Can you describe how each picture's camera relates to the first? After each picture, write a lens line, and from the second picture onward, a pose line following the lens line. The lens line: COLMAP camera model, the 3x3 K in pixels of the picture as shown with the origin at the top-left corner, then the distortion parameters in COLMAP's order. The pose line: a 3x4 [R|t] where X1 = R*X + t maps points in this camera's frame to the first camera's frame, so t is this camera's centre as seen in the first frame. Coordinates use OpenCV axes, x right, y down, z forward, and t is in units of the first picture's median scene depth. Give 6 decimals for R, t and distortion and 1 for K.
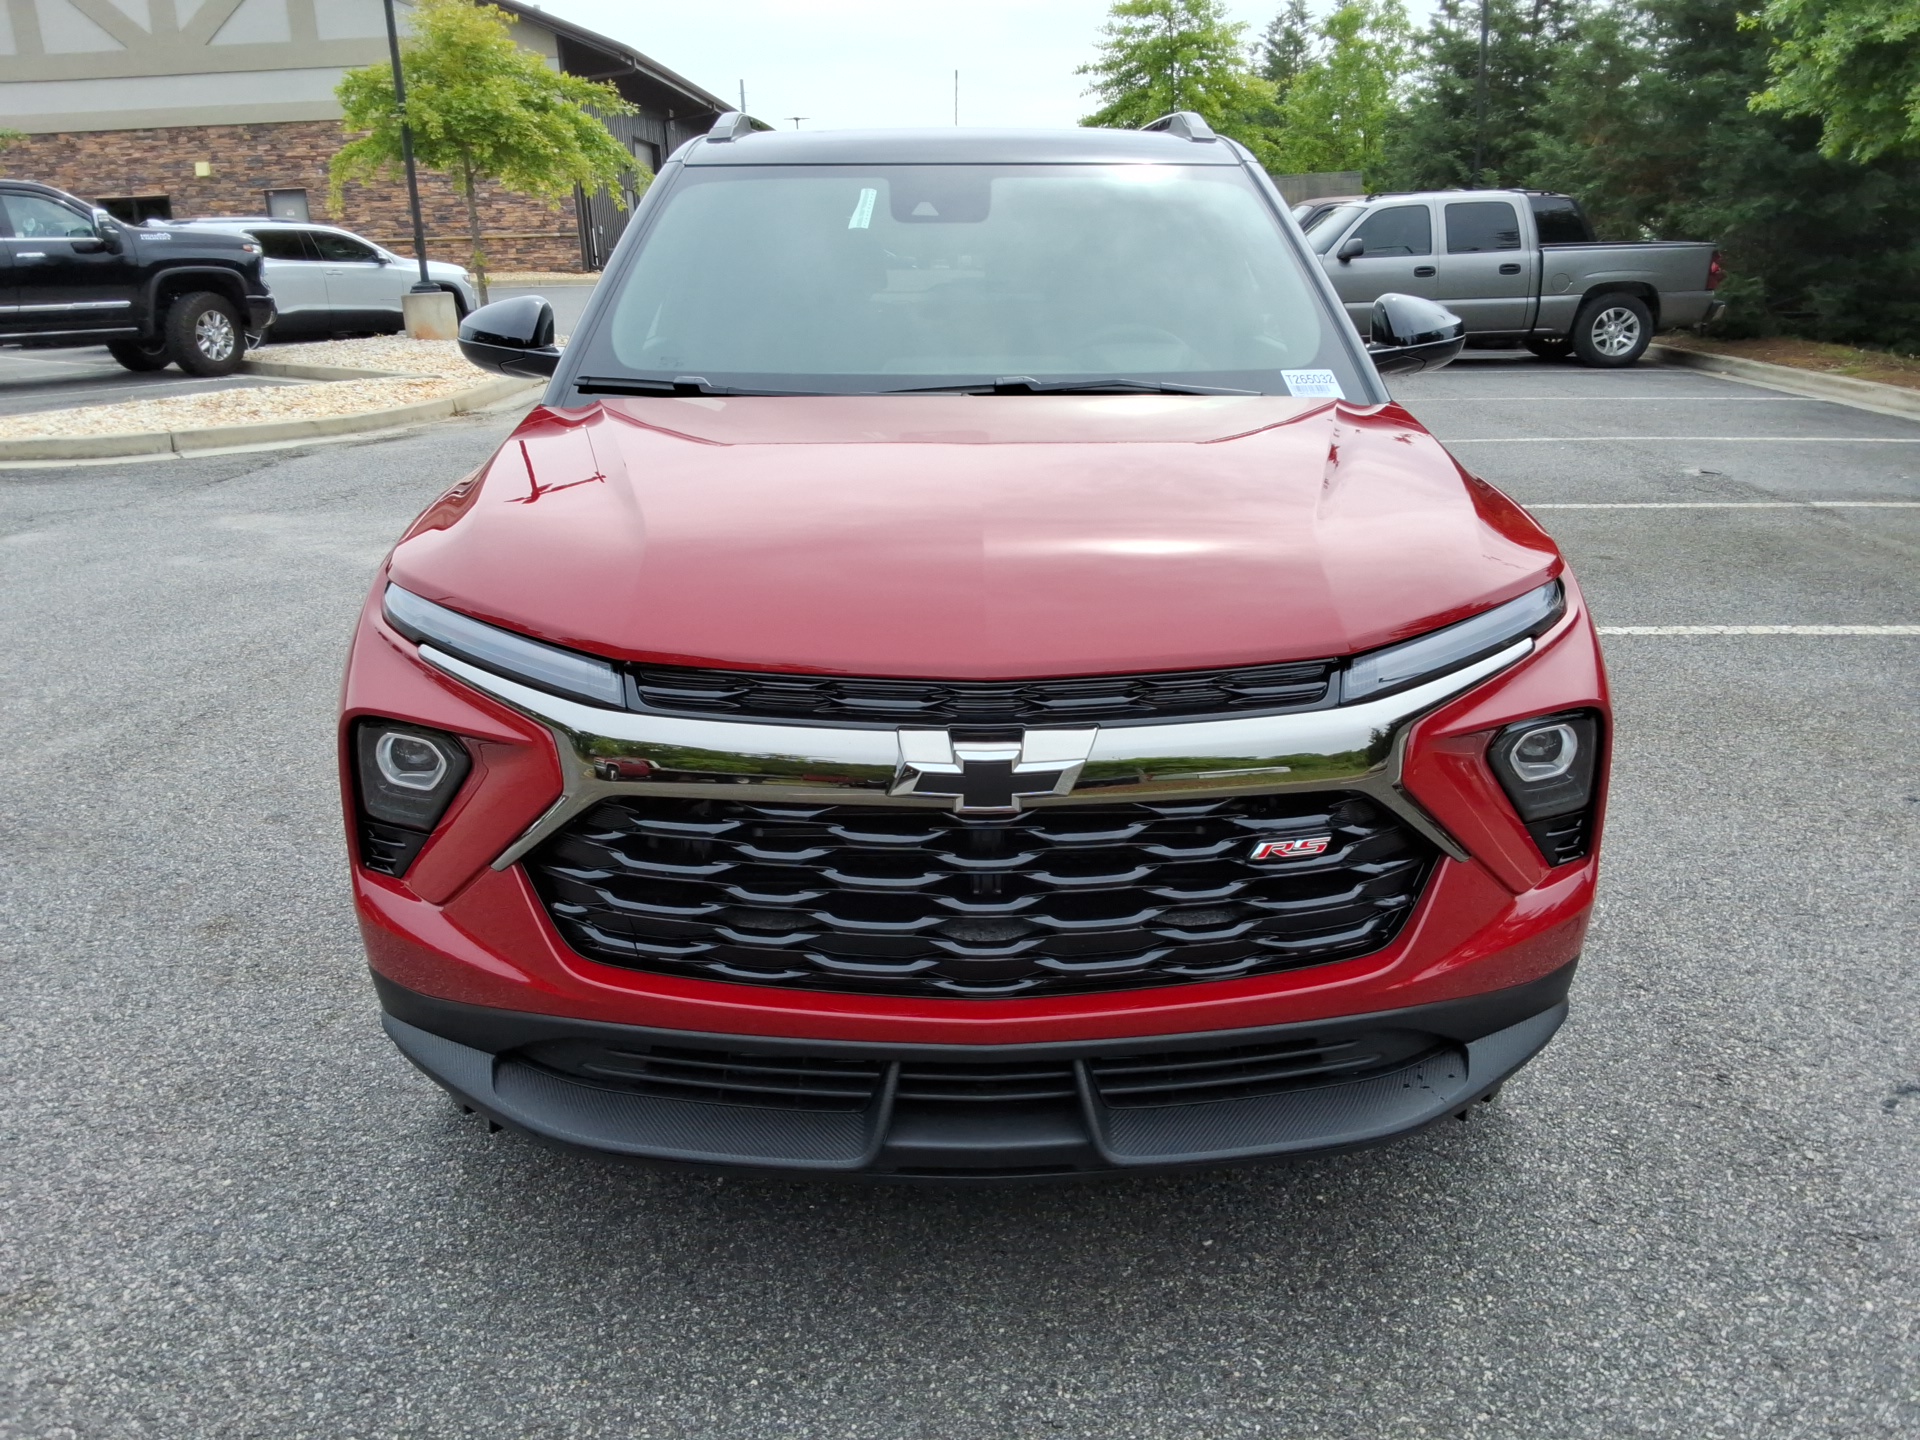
lens RADIAL K [[1539.6, 0, 967.6], [0, 1539.6, 700.7], [0, 0, 1]] dist [0.121015, -0.175824]
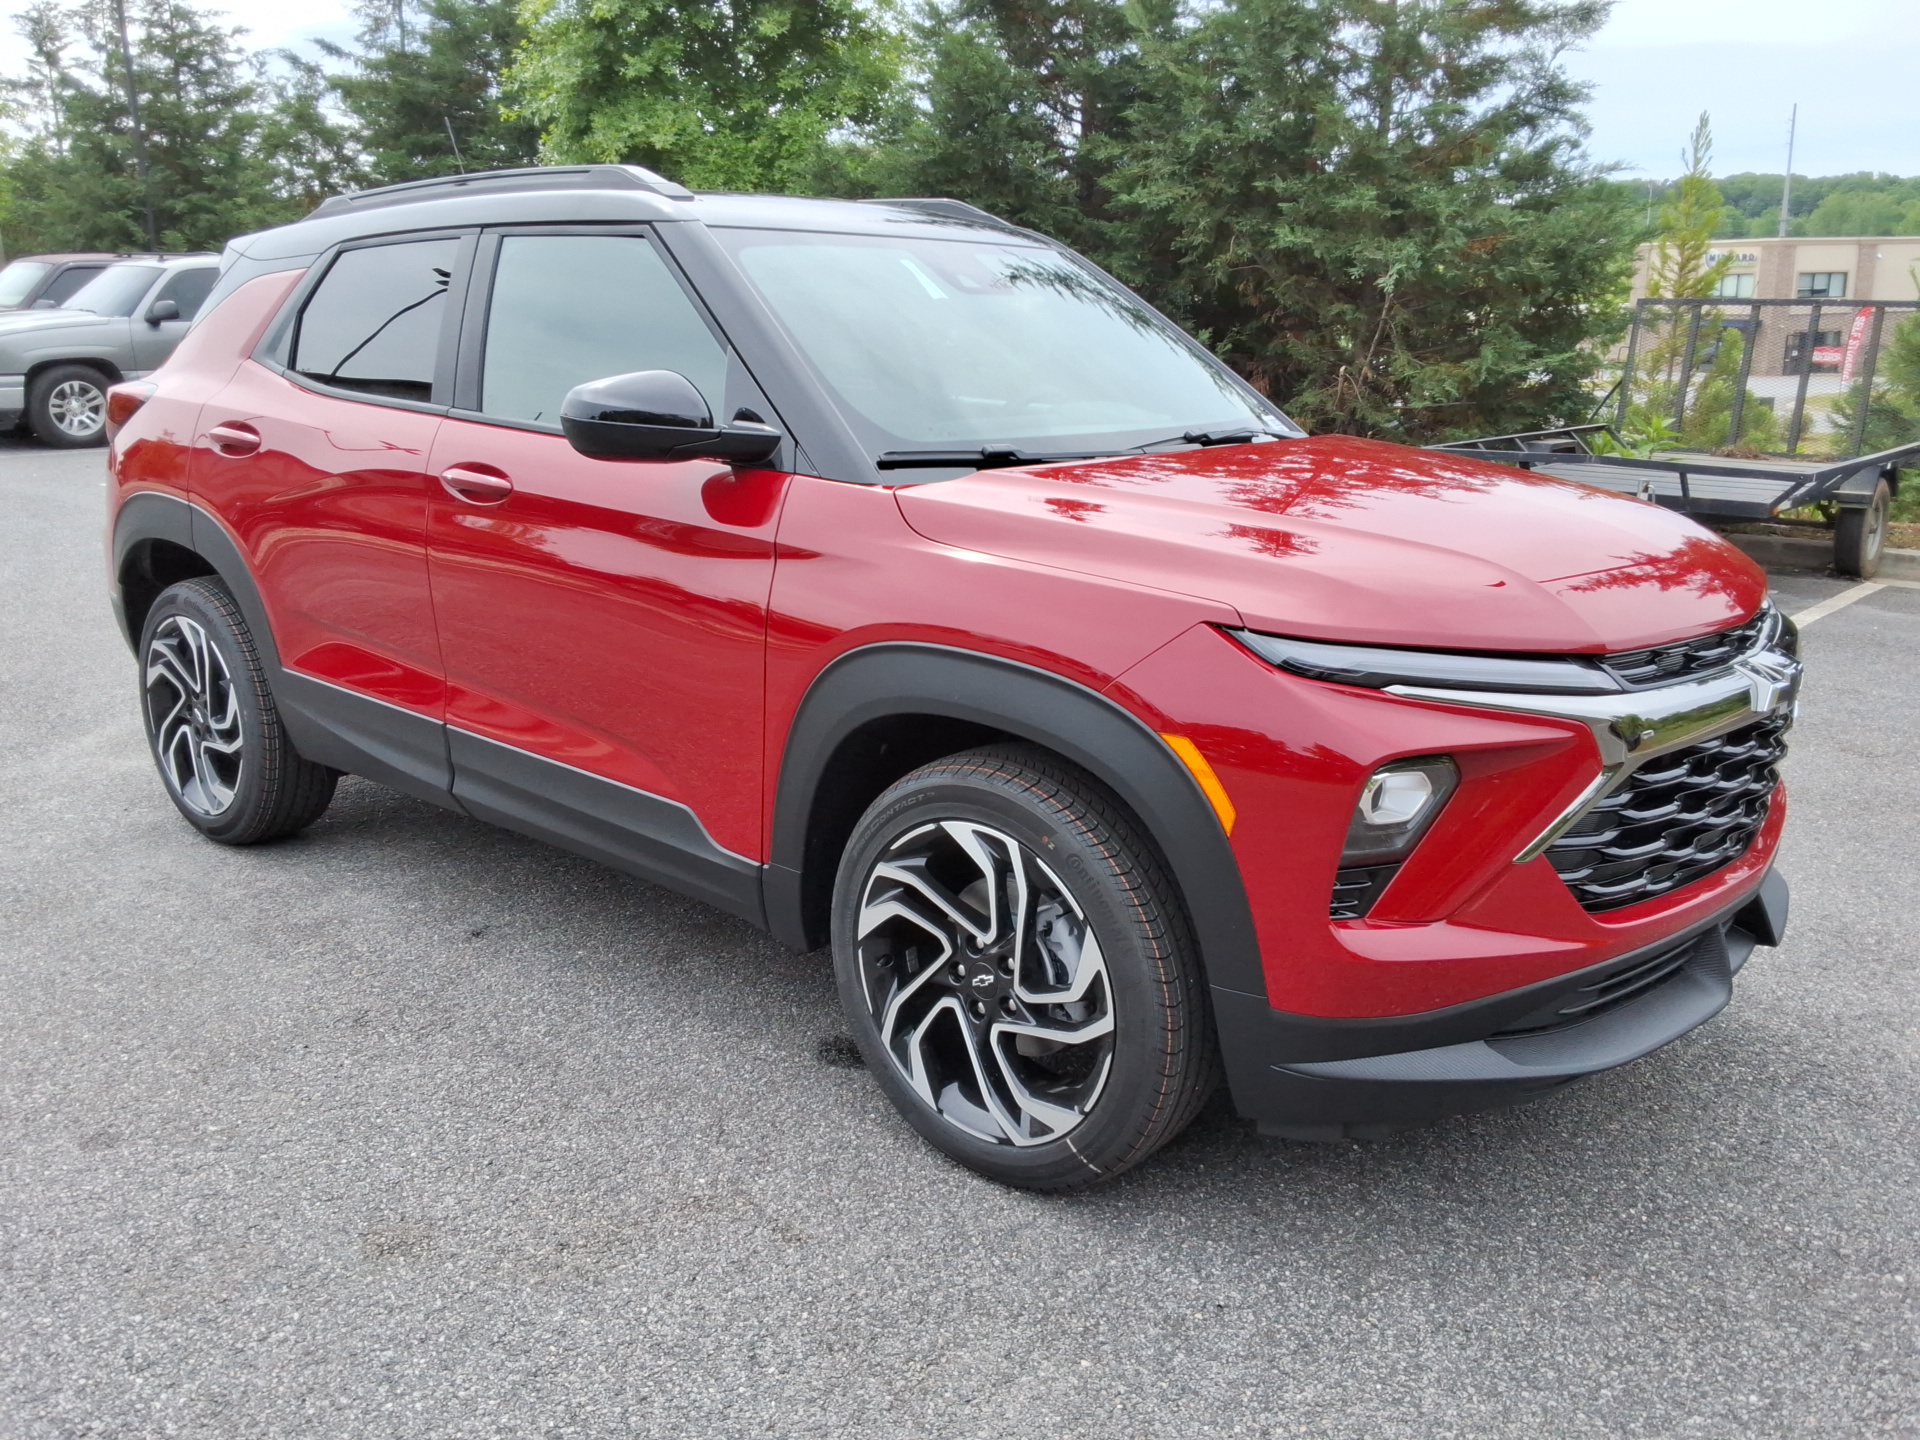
lens RADIAL K [[1539.6, 0, 967.6], [0, 1539.6, 700.7], [0, 0, 1]] dist [0.121015, -0.175824]
pose [[0.663286, -0.172427, 0.728231, -0.149764], [0.201469, 0.978311, 0.048138, -0.015433], [-0.720737, 0.114787, 0.683639, 0.055115]]
